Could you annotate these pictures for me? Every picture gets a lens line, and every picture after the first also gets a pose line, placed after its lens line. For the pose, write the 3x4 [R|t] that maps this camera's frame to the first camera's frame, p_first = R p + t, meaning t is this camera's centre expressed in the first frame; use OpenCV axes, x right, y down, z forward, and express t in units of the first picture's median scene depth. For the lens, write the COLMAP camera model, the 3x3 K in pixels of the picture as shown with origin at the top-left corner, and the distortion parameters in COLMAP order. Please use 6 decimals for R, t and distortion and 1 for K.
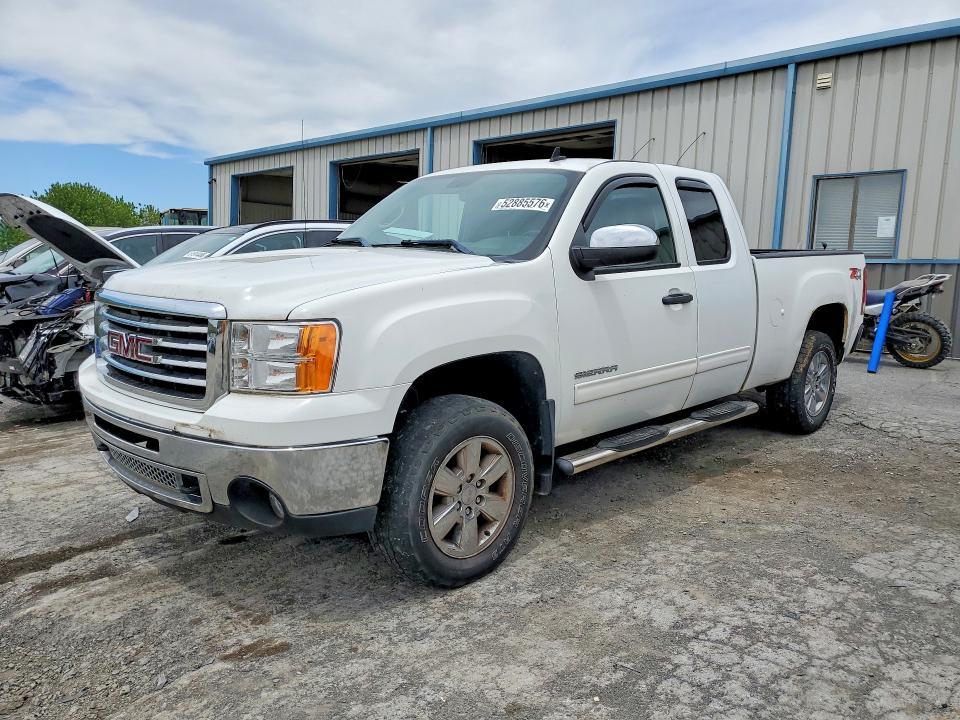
lens RADIAL K [[724.5, 0, 512.2], [0, 724.5, 360.1], [0, 0, 1]] dist [0.011355, 0.007017]
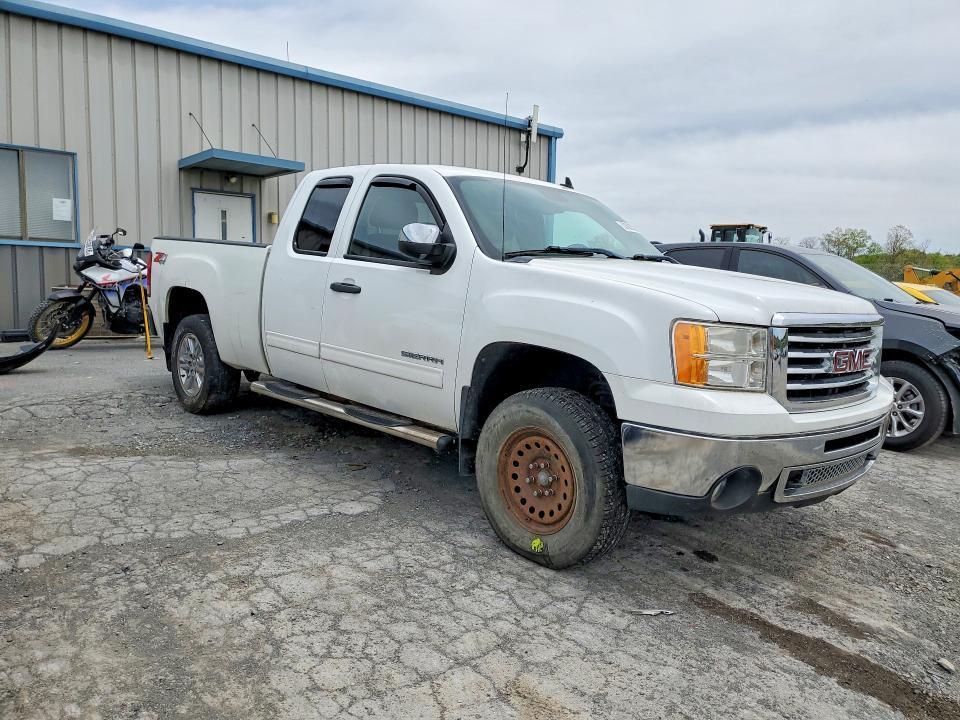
lens RADIAL K [[741.7, 0, 468.4], [0, 741.7, 362.5], [0, 0, 1]] dist [0.012915, -0.001443]
pose [[0.095488, -0.133650, 0.986418, -1.420307], [0.094137, 0.987717, 0.124714, -0.177884], [-0.990969, 0.080950, 0.106896, 1.218563]]
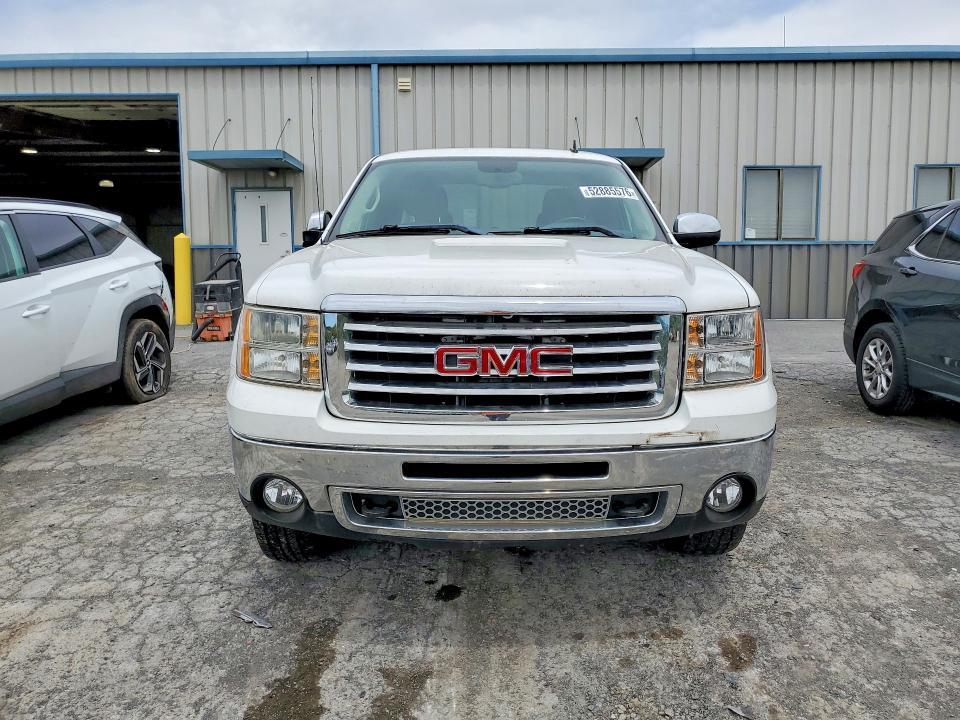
lens RADIAL K [[729.6, 0, 483.1], [0, 729.6, 337.1], [0, 0, 1]] dist [0.013345, -0.001802]
pose [[0.741068, -0.100688, 0.663837, -0.891406], [0.109541, 0.993576, 0.028417, -0.059259], [-0.662434, 0.051658, 0.747337, 0.350508]]
